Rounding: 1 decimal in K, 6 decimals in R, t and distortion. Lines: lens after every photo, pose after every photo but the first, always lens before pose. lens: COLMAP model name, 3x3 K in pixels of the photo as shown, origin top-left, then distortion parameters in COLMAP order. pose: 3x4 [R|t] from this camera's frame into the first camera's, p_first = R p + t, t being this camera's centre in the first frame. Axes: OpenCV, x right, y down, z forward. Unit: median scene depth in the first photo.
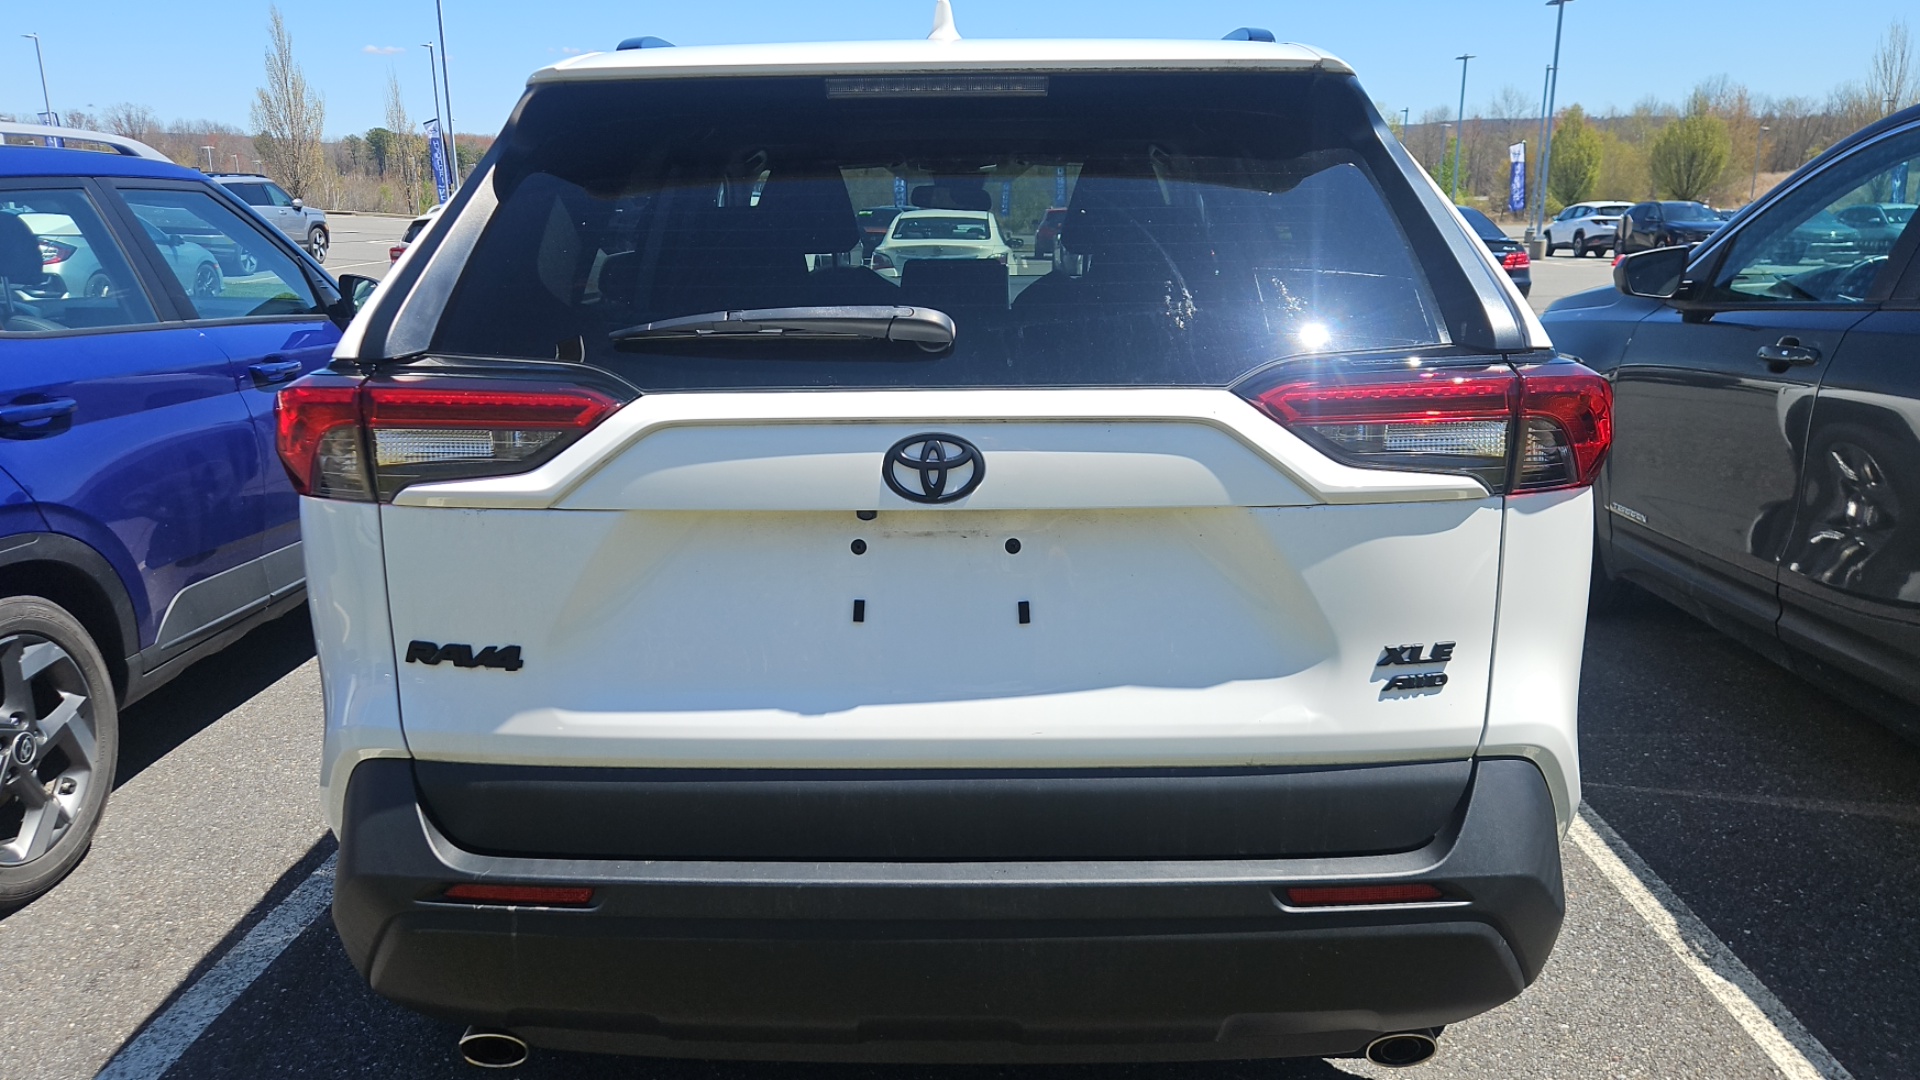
lens RADIAL K [[1418.0, 0, 935.7], [0, 1418.0, 539.6], [0, 0, 1]] dist [0.062798, -0.013725]
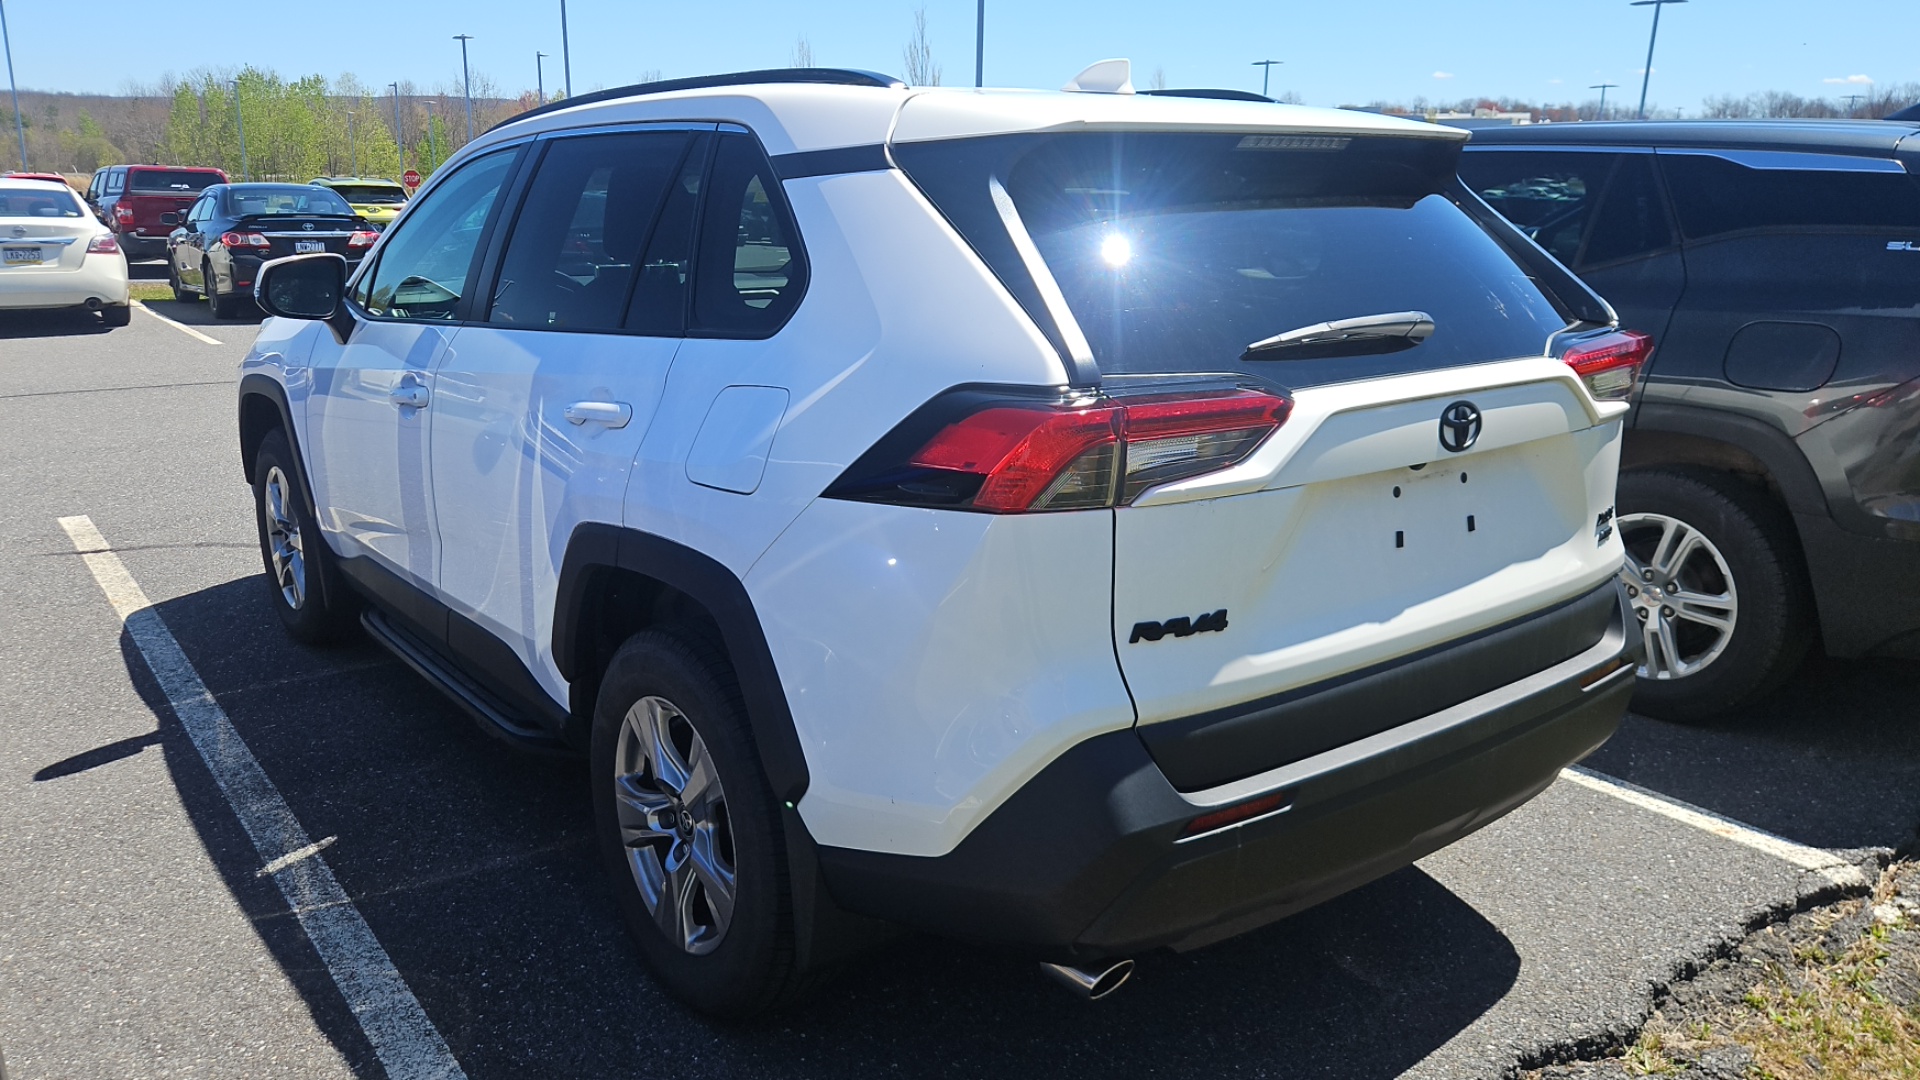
lens RADIAL K [[1418.0, 0, 949.0], [0, 1418.0, 549.6], [0, 0, 1]] dist [0.062798, -0.013725]
pose [[0.771593, -0.146117, 0.619107, -1.221466], [0.132288, 0.988841, 0.068507, -0.089375], [-0.622209, 0.029041, 0.782313, 0.205212]]
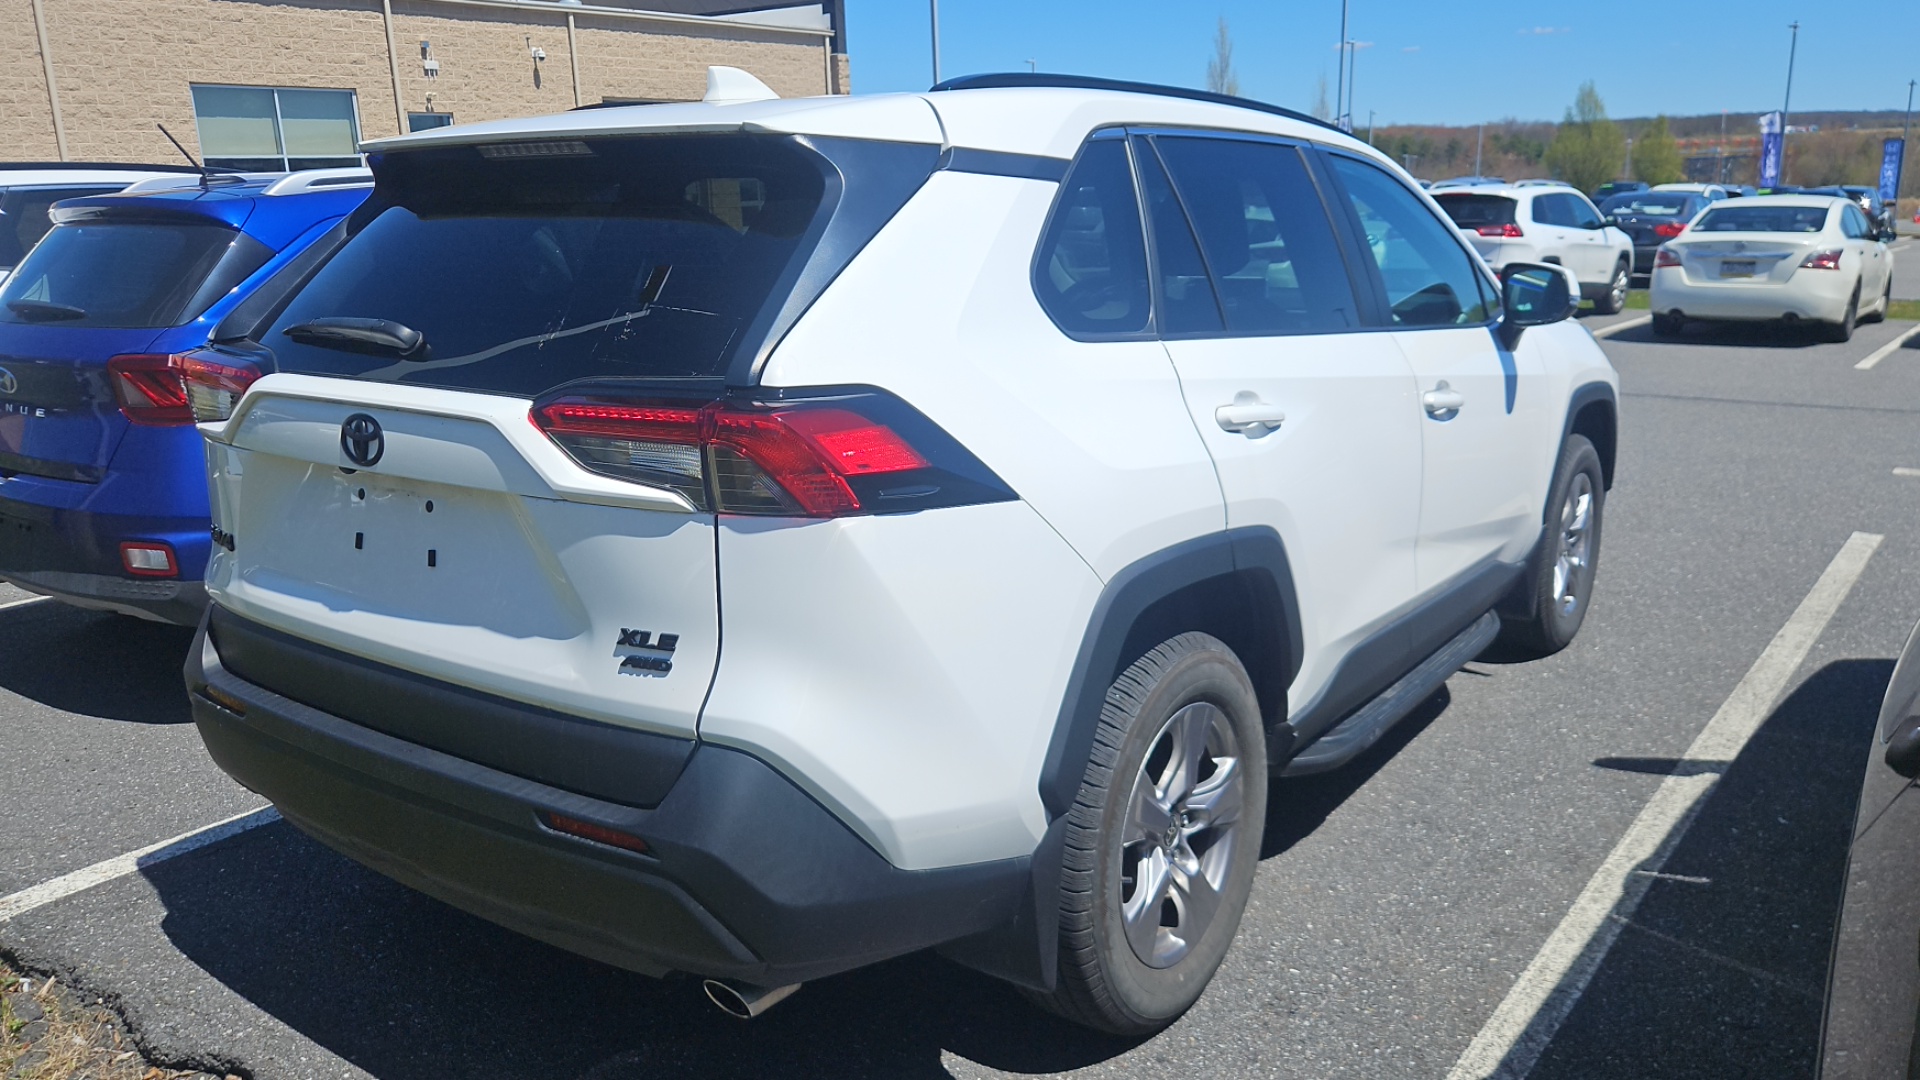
lens RADIAL K [[1418.0, 0, 950.8], [0, 1418.0, 537.0], [0, 0, 1]] dist [0.062798, -0.013725]
pose [[0.816482, 0.128450, -0.562900, 1.184824], [-0.125095, 0.991136, 0.044720, -0.086035], [0.563655, 0.033903, 0.825314, 0.179554]]
